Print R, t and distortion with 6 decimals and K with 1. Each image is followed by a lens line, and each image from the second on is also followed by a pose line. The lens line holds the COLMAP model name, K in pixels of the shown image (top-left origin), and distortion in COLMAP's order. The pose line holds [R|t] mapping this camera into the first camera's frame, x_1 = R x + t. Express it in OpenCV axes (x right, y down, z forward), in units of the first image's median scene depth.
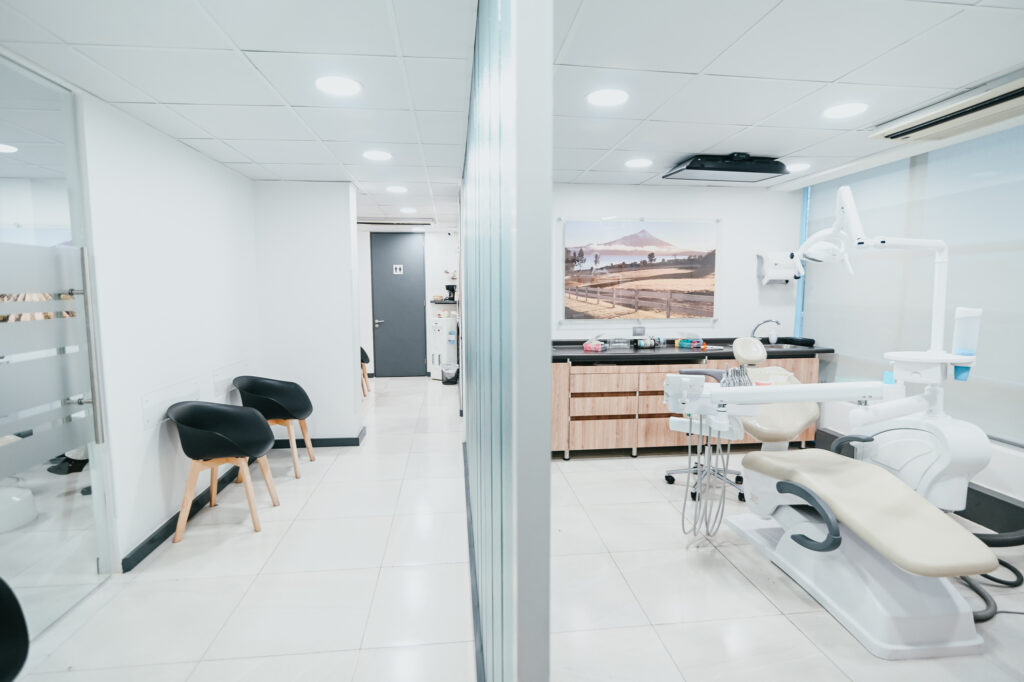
lens RADIAL K [[521.8, 0, 512.8], [0, 521.8, 342.4], [0, 0, 1]] dist [-0.000554, -0.000595]
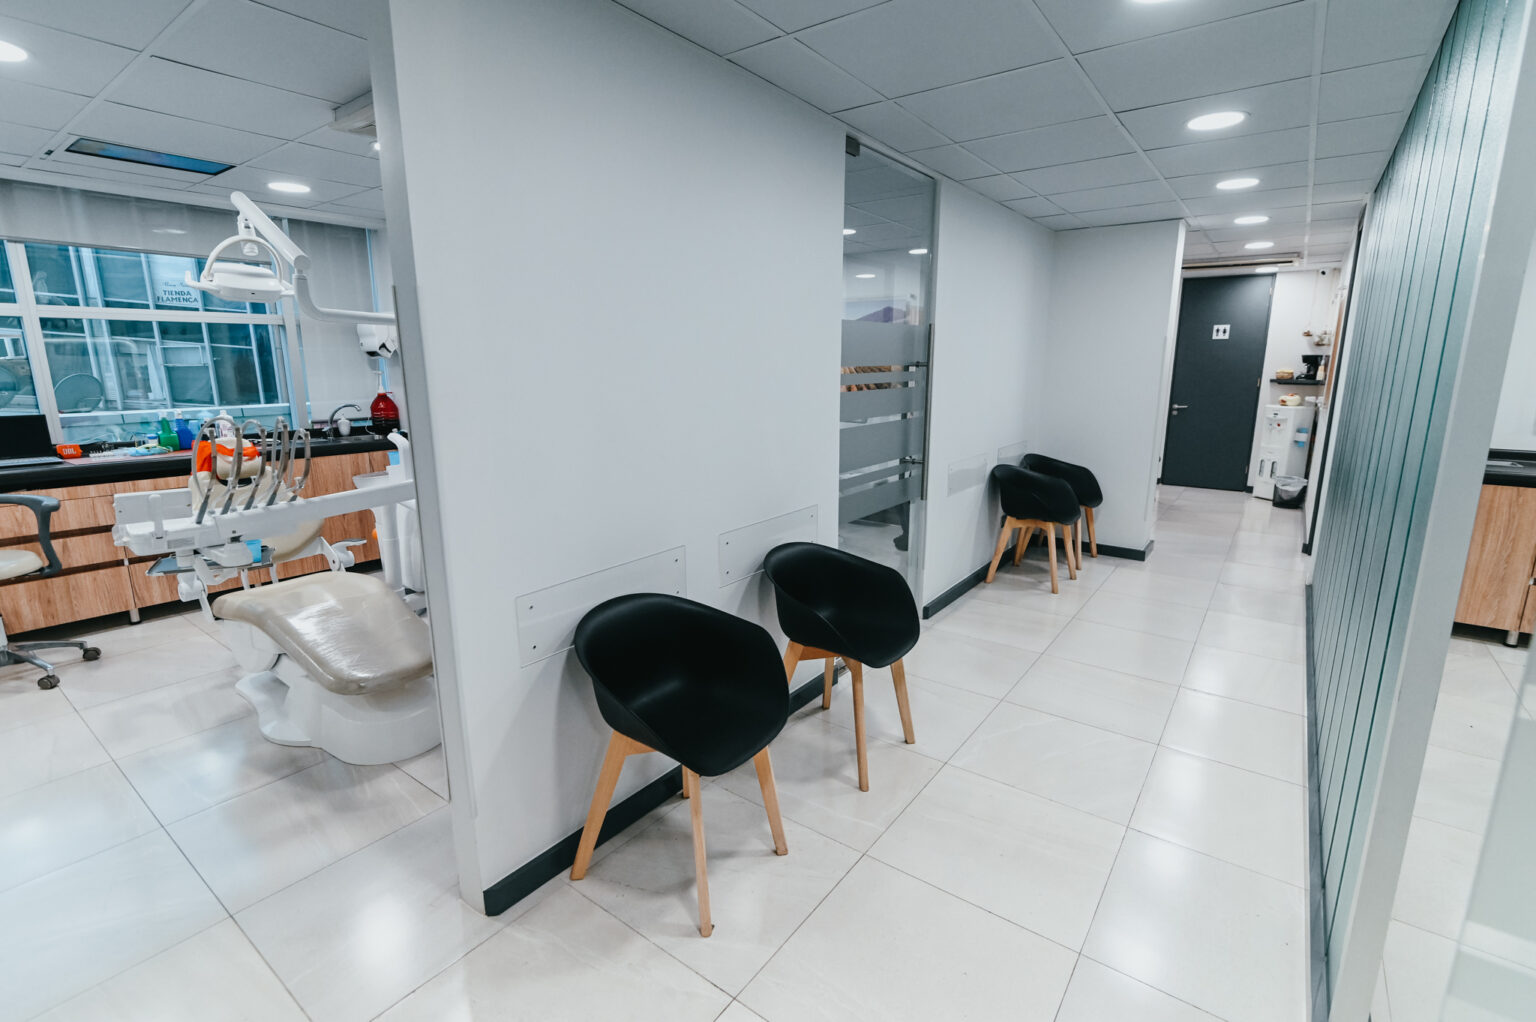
lens RADIAL K [[702.3, 0, 766.1], [0, 702.3, 508.4], [0, 0, 1]] dist [-0.012041, -0.000403]
pose [[0.725957, 0.143035, -0.672701, -0.009111], [-0.069901, 0.988414, 0.134730, 0.018726], [0.684178, -0.050786, 0.727545, -0.215975]]
